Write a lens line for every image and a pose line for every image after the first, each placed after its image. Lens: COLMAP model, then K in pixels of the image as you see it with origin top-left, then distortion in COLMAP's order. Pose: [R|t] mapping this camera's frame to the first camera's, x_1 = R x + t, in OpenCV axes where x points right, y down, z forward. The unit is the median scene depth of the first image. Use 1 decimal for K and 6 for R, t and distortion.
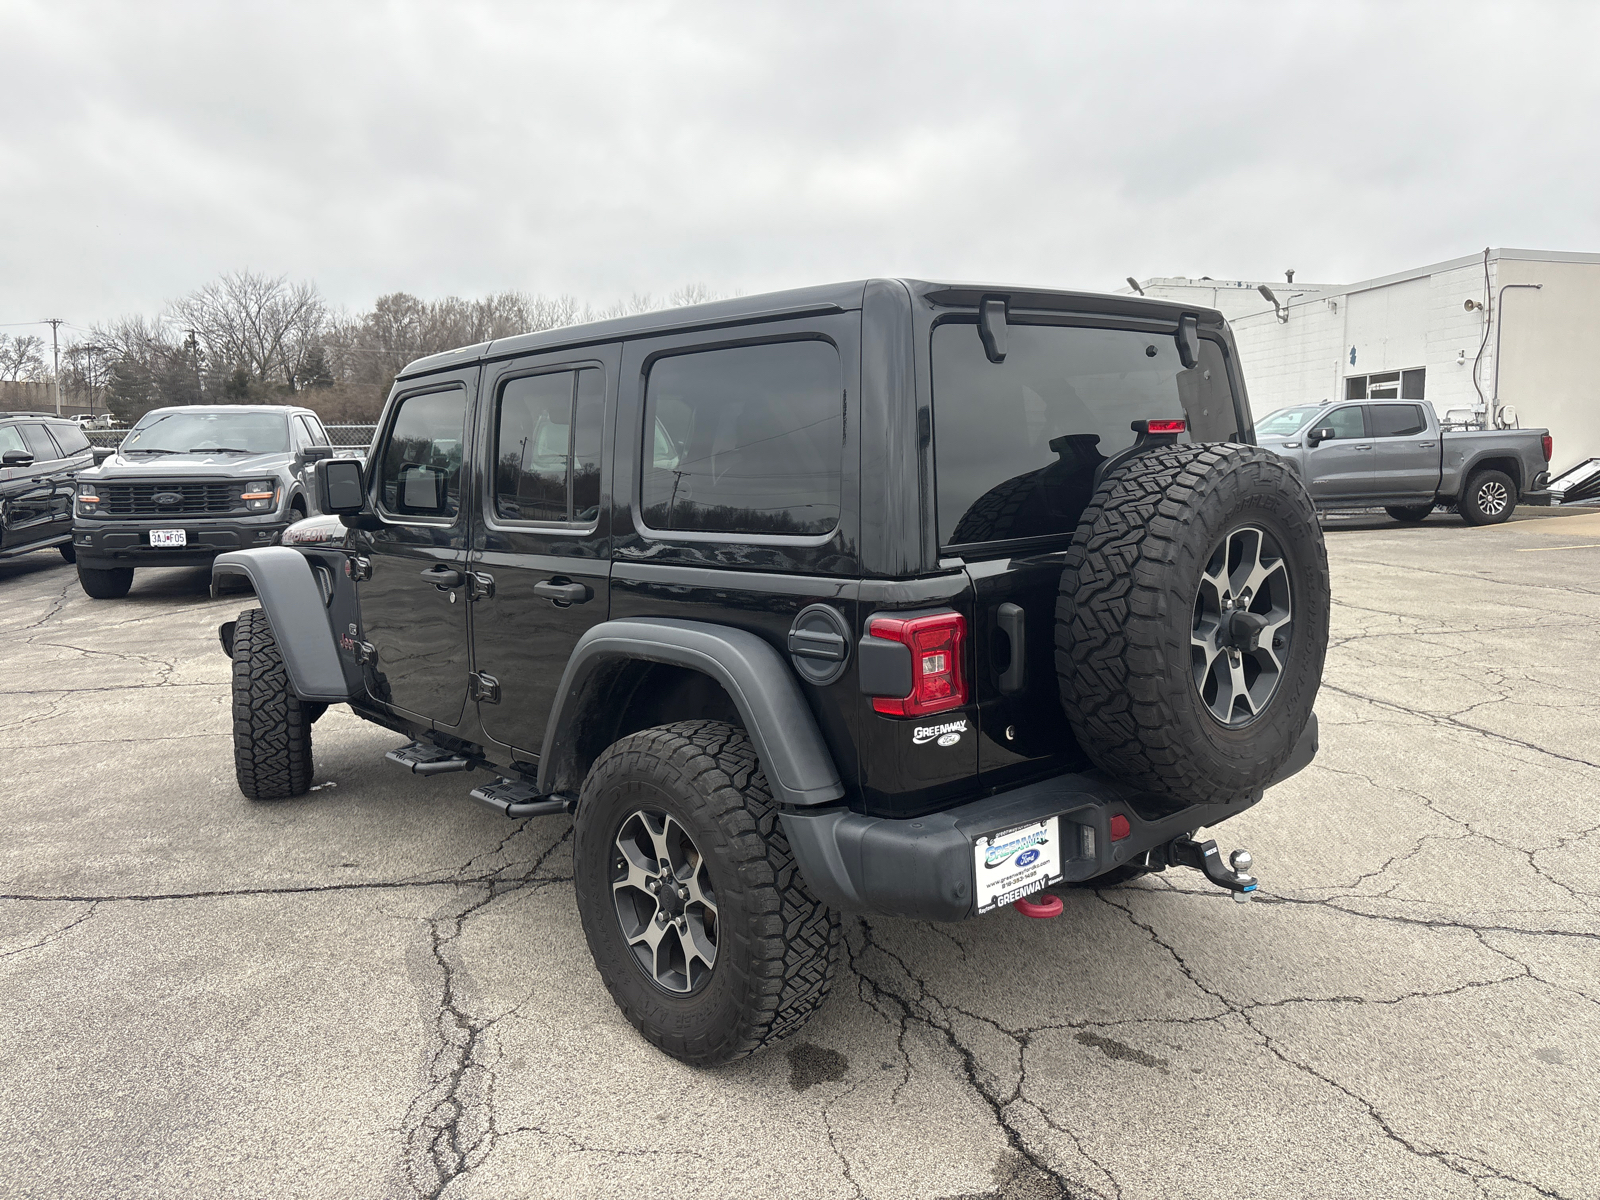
lens RADIAL K [[1215.2, 0, 795.7], [0, 1215.2, 587.3], [0, 0, 1]] dist [0.010958, -0.038912]
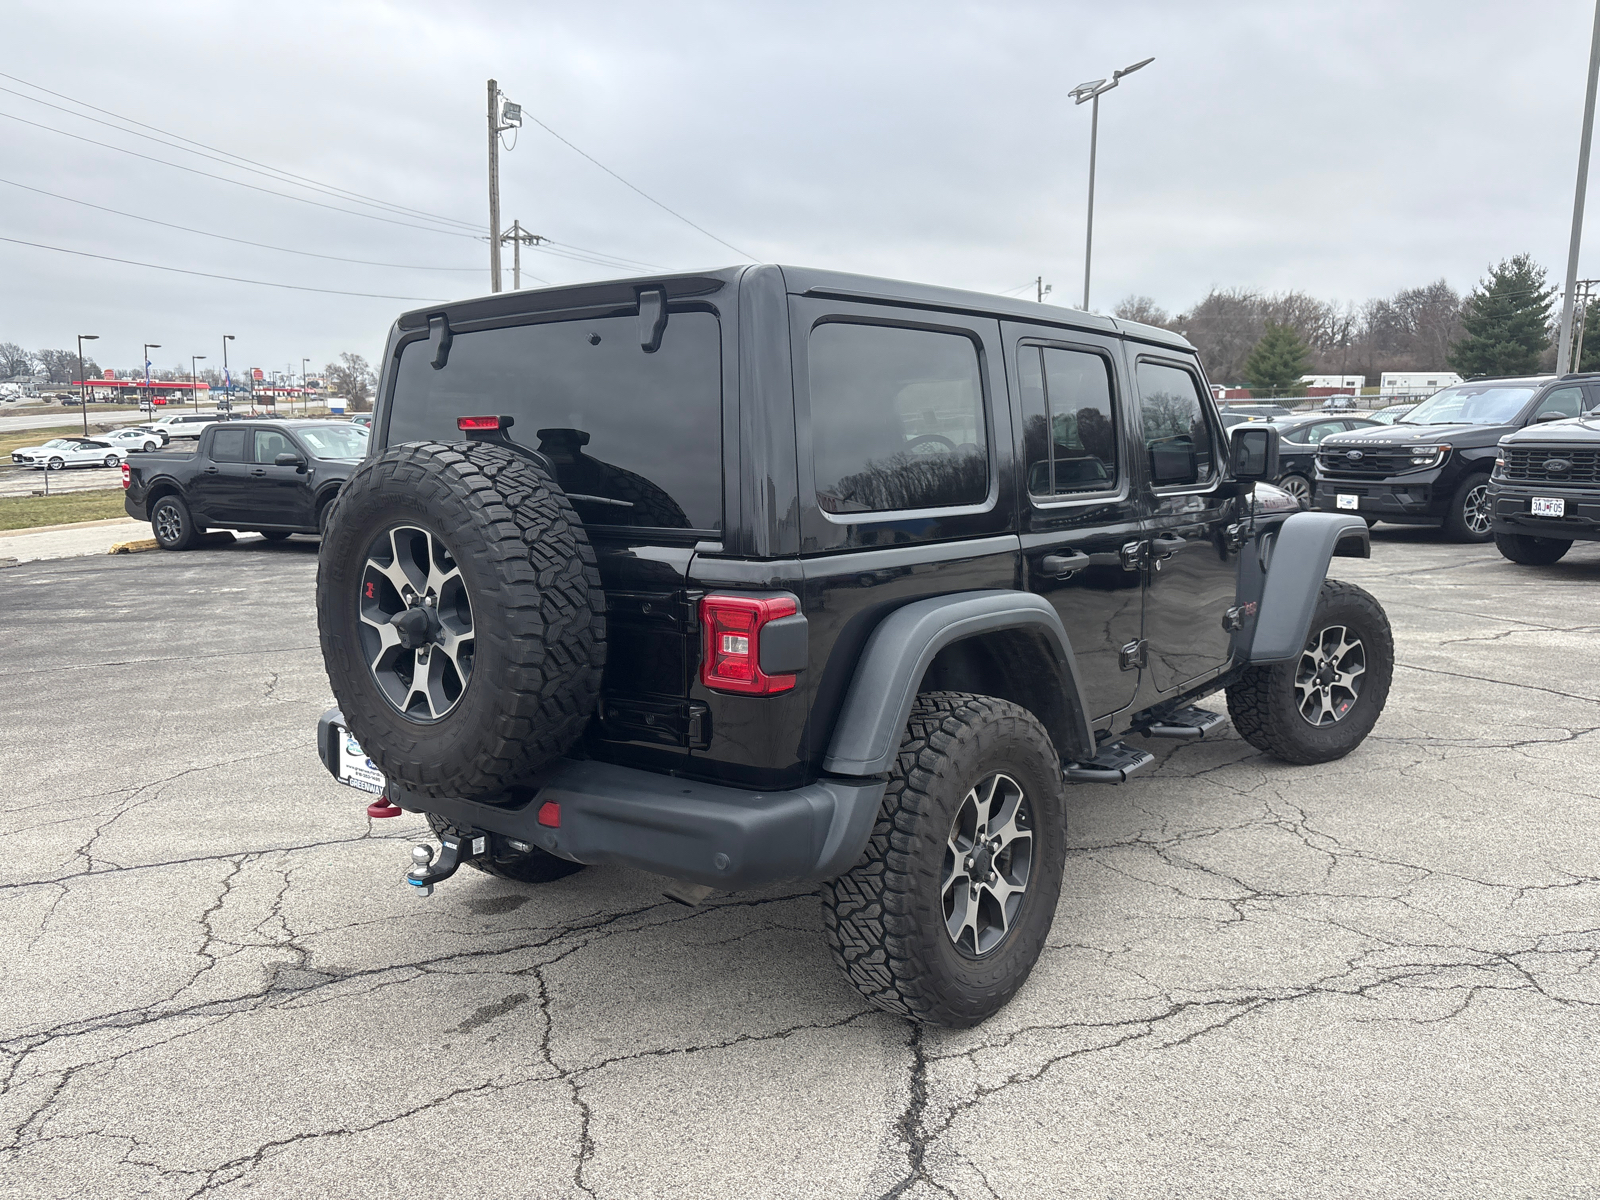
lens RADIAL K [[1218.6, 0, 796.1], [0, 1218.6, 588.8], [0, 0, 1]] dist [0.014588, 0.008998]
pose [[0.156173, 0.140974, -0.977618, 1.337146], [-0.103595, 0.986641, 0.125726, -0.149570], [0.982282, 0.081641, 0.168691, 1.082378]]
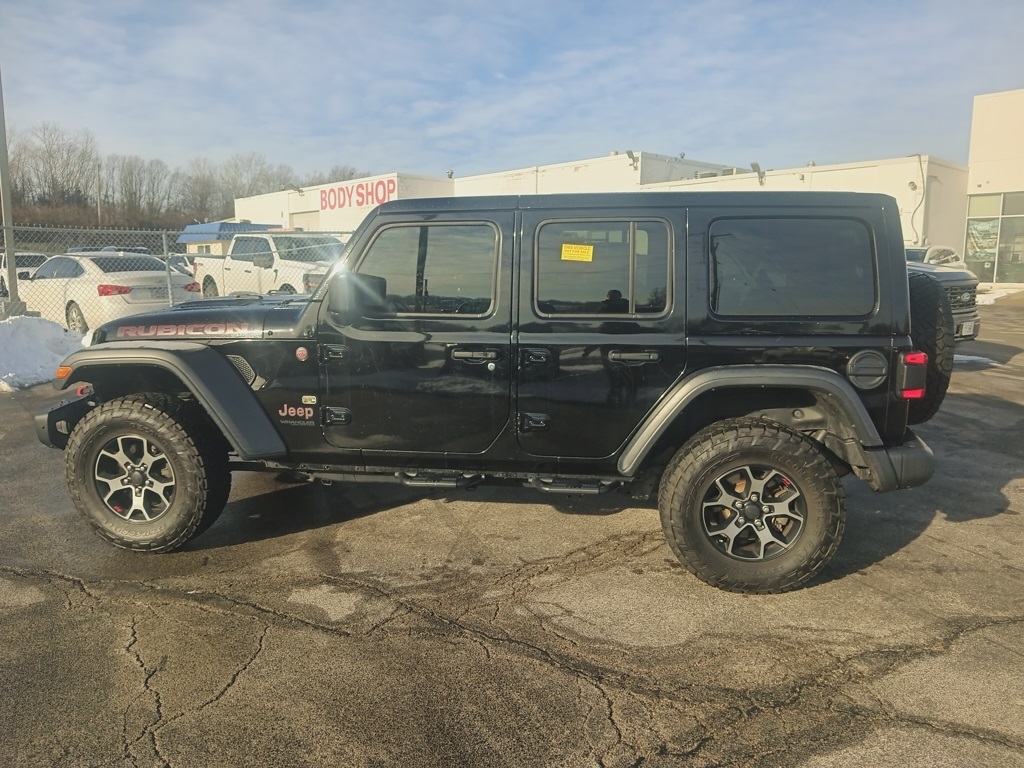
lens RADIAL K [[782.9, 0, 512.0], [0, 782.9, 384.0], [0, 0, 1]] dist [0.040435, -0.089347]
pose [[0.744876, -0.089796, 0.661133, -1.212939], [0.053584, 0.995752, 0.074873, -0.056326], [-0.665048, -0.020345, 0.746524, 0.358789]]
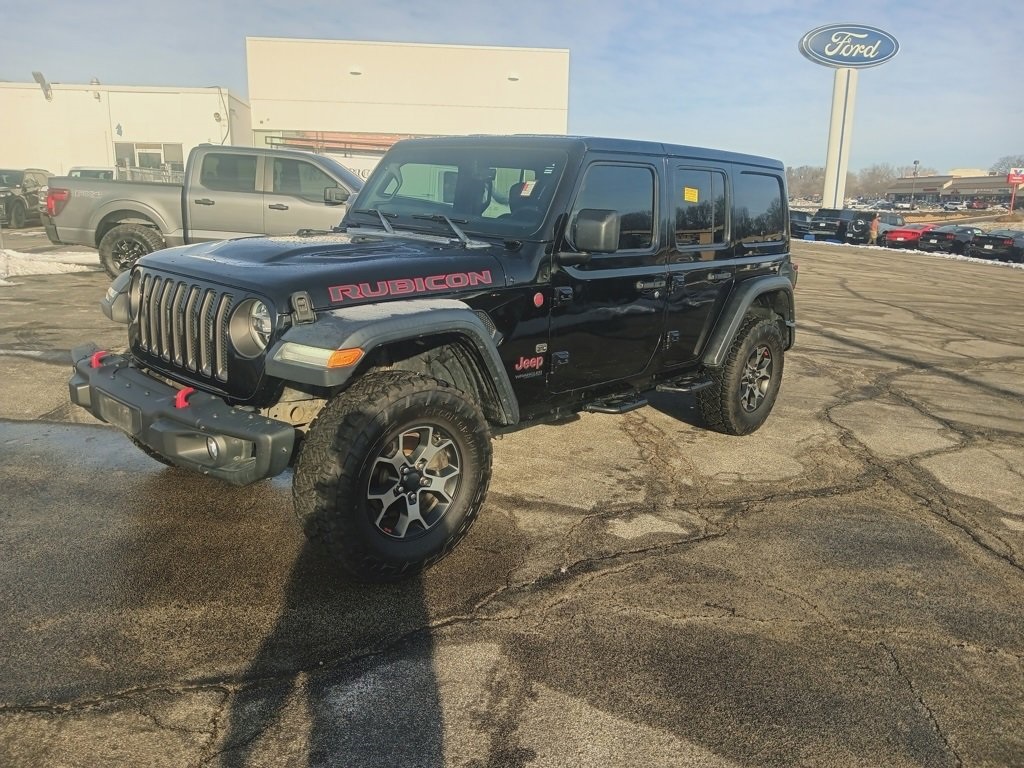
lens RADIAL K [[777.8, 0, 509.2], [0, 777.8, 375.8], [0, 0, 1]] dist [0.010958, -0.038912]
pose [[-0.118574, -0.212306, 0.969983, -1.819469], [0.070443, 0.972614, 0.221493, -0.188057], [-0.990443, 0.094592, -0.100371, 1.796493]]
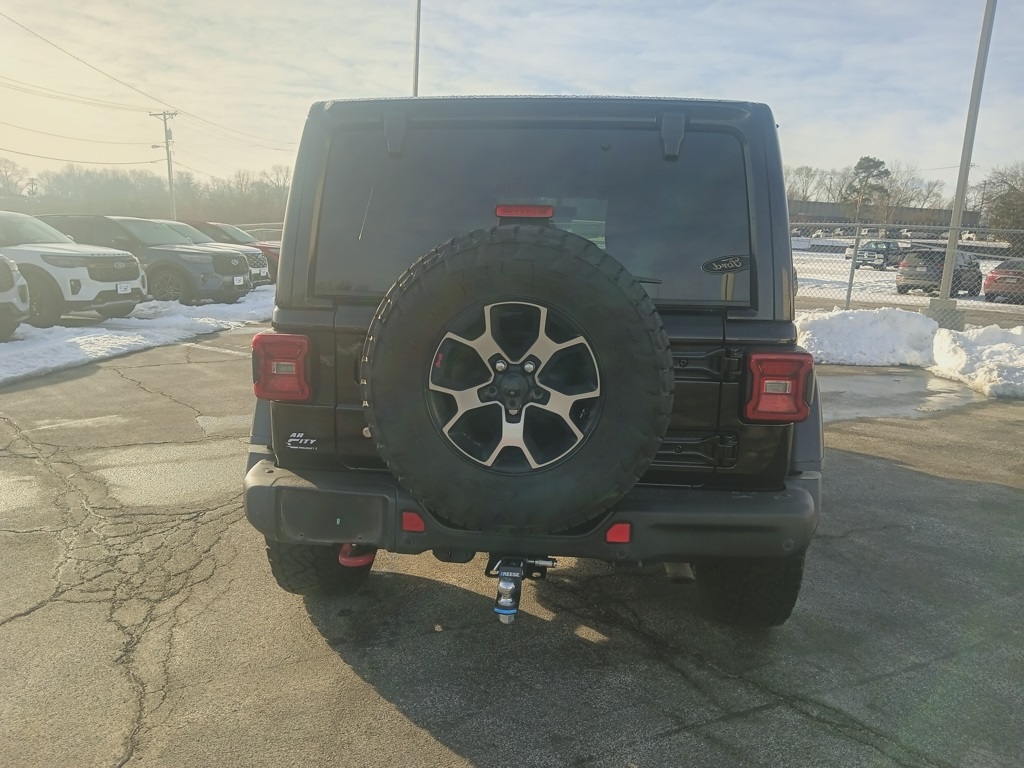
lens RADIAL K [[777.8, 0, 509.2], [0, 777.8, 375.8], [0, 0, 1]] dist [0.010958, -0.038912]
pose [[0.677320, 0.161460, -0.717753, 0.846153], [-0.122756, 0.986746, 0.106129, -0.053986], [0.725375, 0.016225, 0.688163, 0.468209]]
